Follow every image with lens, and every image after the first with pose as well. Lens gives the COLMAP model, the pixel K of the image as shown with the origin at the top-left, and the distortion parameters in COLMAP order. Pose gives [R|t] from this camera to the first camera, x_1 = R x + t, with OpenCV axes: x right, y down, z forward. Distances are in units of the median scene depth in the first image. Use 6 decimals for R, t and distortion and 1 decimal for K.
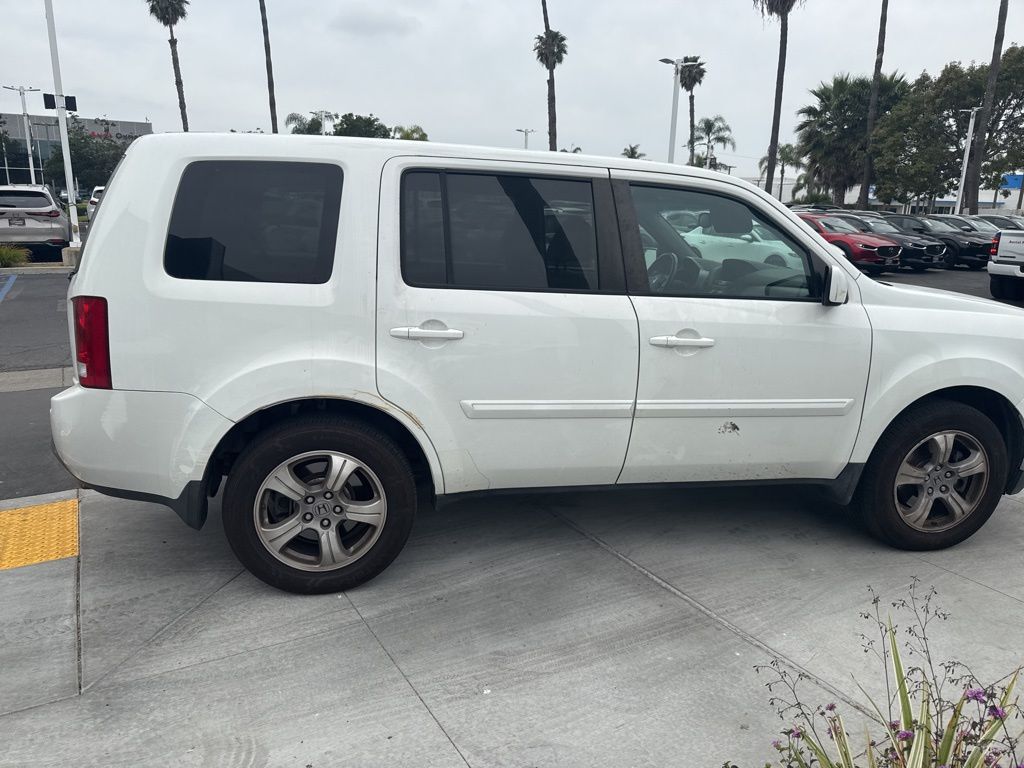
lens RADIAL K [[725.0, 0, 507.6], [0, 725.0, 389.2], [0, 0, 1]] dist [0.023297, -0.025152]
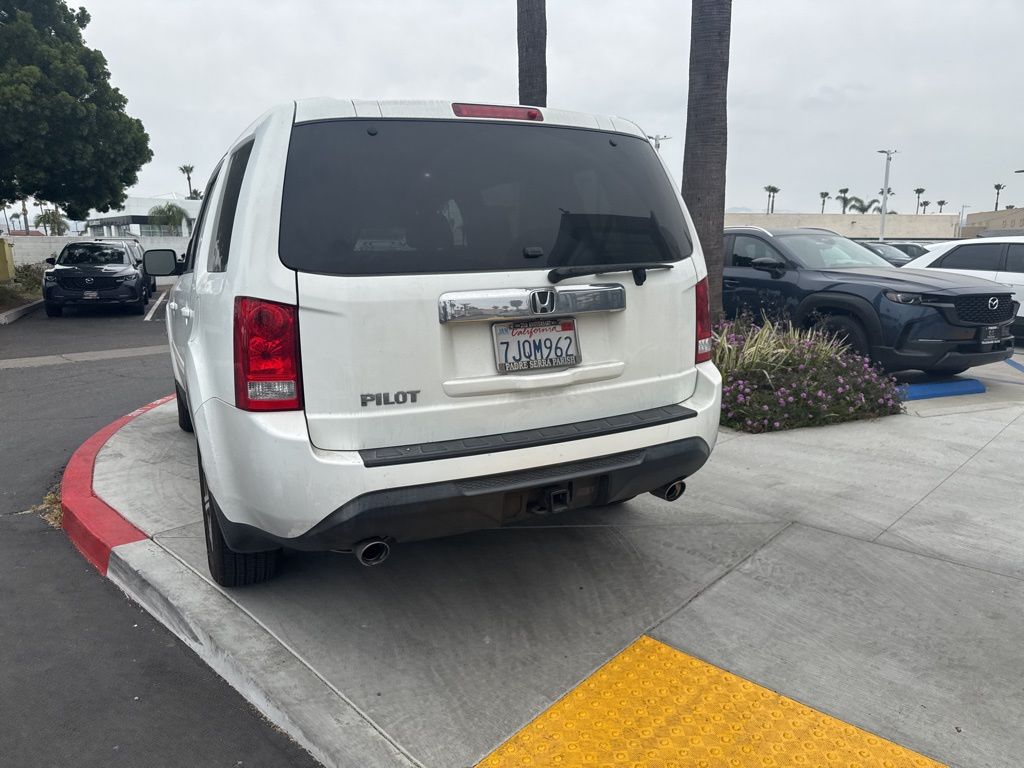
lens RADIAL K [[725.0, 0, 507.6], [0, 725.0, 389.2], [0, 0, 1]] dist [0.023297, -0.025152]
pose [[-0.267817, -0.203678, 0.941695, -1.370199], [0.236214, 0.933689, 0.269125, -0.288635], [-0.934065, 0.294518, -0.201946, 1.361639]]
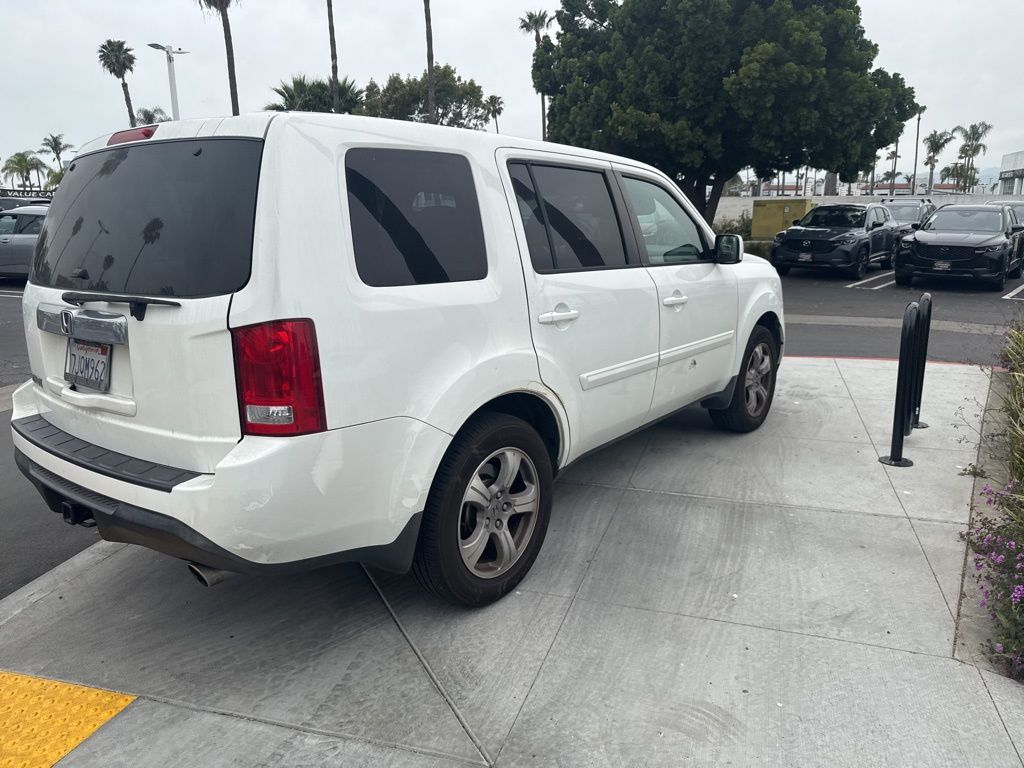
lens RADIAL K [[723.0, 0, 509.2], [0, 723.0, 382.9], [0, 0, 1]] dist [0.029798, -0.038214]
pose [[0.750721, -0.181671, 0.635149, -0.796920], [0.182635, 0.981047, 0.064741, -0.059204], [-0.634872, 0.067398, 0.769672, 0.228293]]
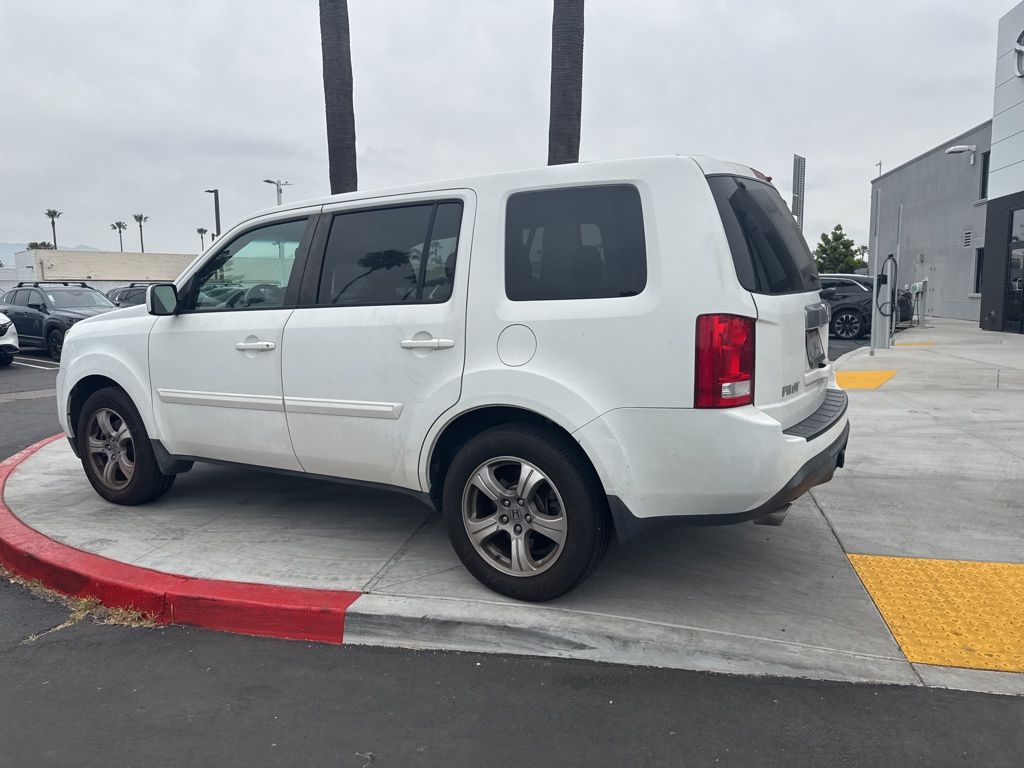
lens RADIAL K [[723.0, 0, 509.2], [0, 723.0, 382.9], [0, 0, 1]] dist [0.029798, -0.038214]
pose [[-0.750356, -0.098126, 0.653711, -0.996801], [0.157221, 0.934051, 0.320670, -0.476706], [-0.642065, 0.343394, -0.685443, 2.198032]]
